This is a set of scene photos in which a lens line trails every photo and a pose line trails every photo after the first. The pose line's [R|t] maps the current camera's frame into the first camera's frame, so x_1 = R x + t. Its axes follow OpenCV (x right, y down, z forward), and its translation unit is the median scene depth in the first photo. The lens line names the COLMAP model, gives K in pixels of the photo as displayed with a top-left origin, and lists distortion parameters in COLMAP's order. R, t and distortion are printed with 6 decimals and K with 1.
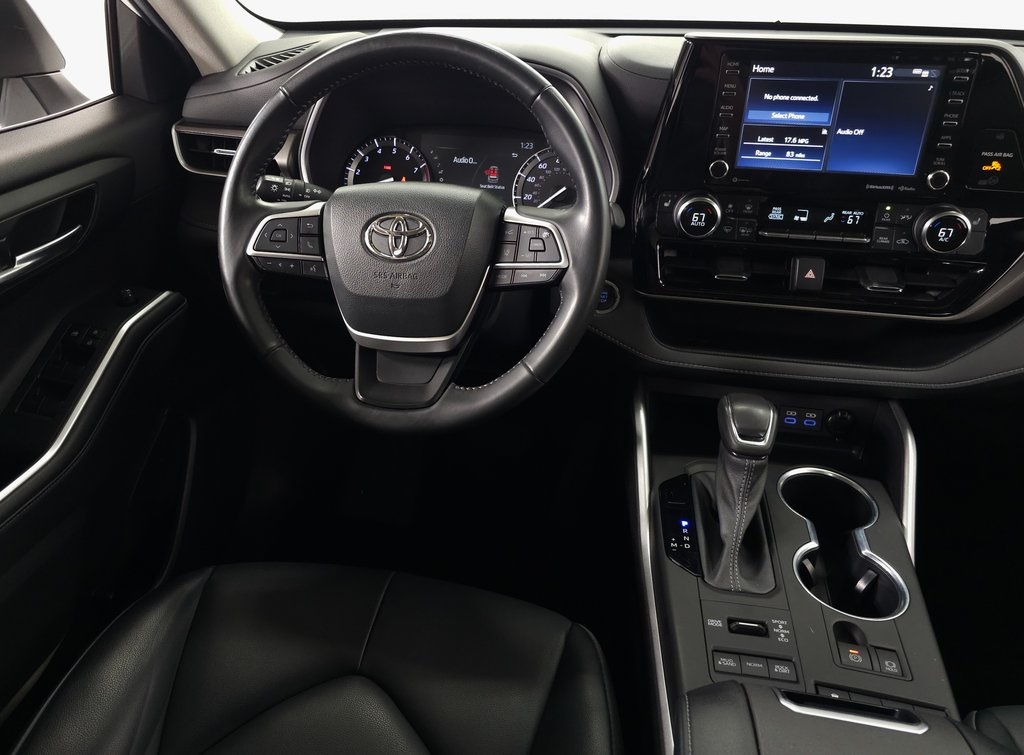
lens RADIAL K [[760.1, 0, 468.4], [0, 760.1, 355.0], [0, 0, 1]] dist [0.048262, -0.055086]
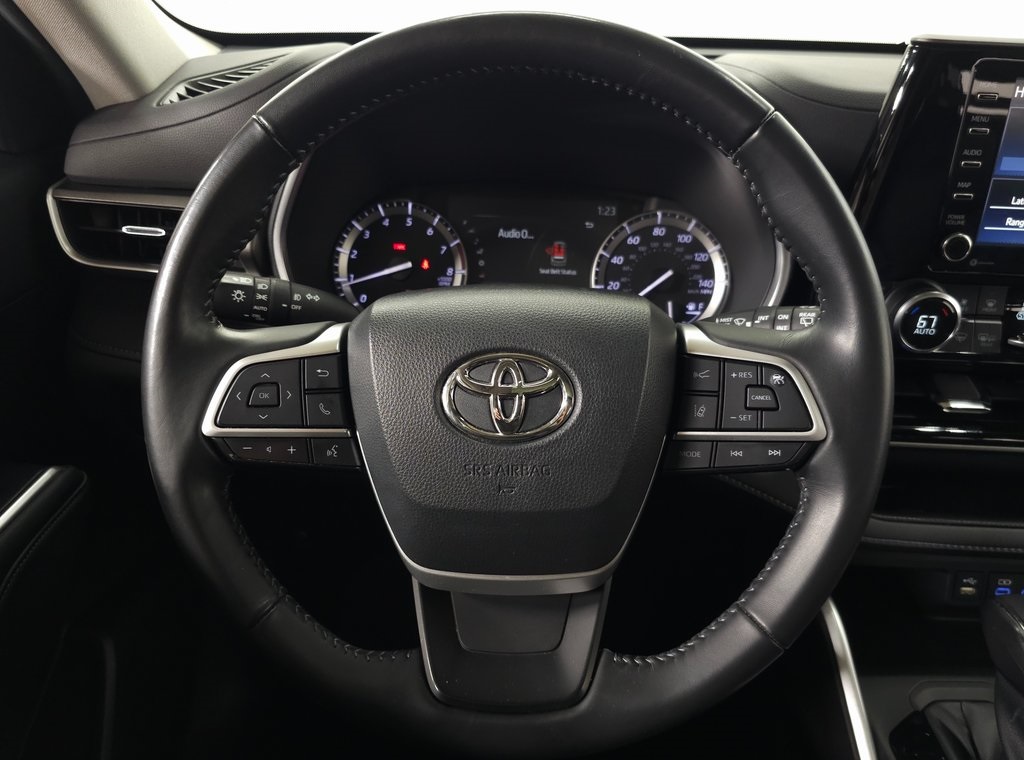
lens RADIAL K [[743.3, 0, 508.7], [0, 743.3, 400.3], [0, 0, 1]] dist [0.006592, -0.004730]
pose [[0.986712, -0.054863, 0.152935, -0.149476], [0.055599, 0.998453, -0.000534, -0.133821], [-0.152669, 0.009030, 0.988236, 0.434544]]
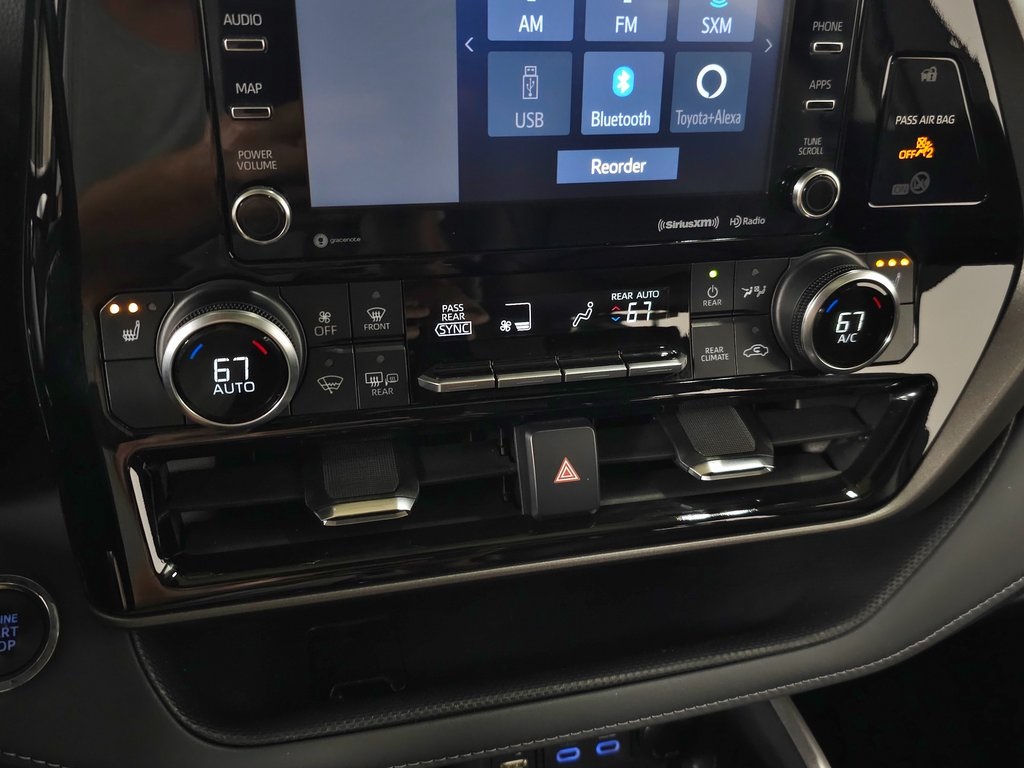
lens RADIAL K [[852.4, 0, 512.0], [0, 852.4, 384.0], [0, 0, 1]] dist [0.056825, -0.108929]
pose [[0.901677, -0.178691, 0.393762, 0.266815], [0.177357, 0.983329, 0.040109, -0.168576], [-0.394365, 0.033671, 0.918337, 0.628699]]
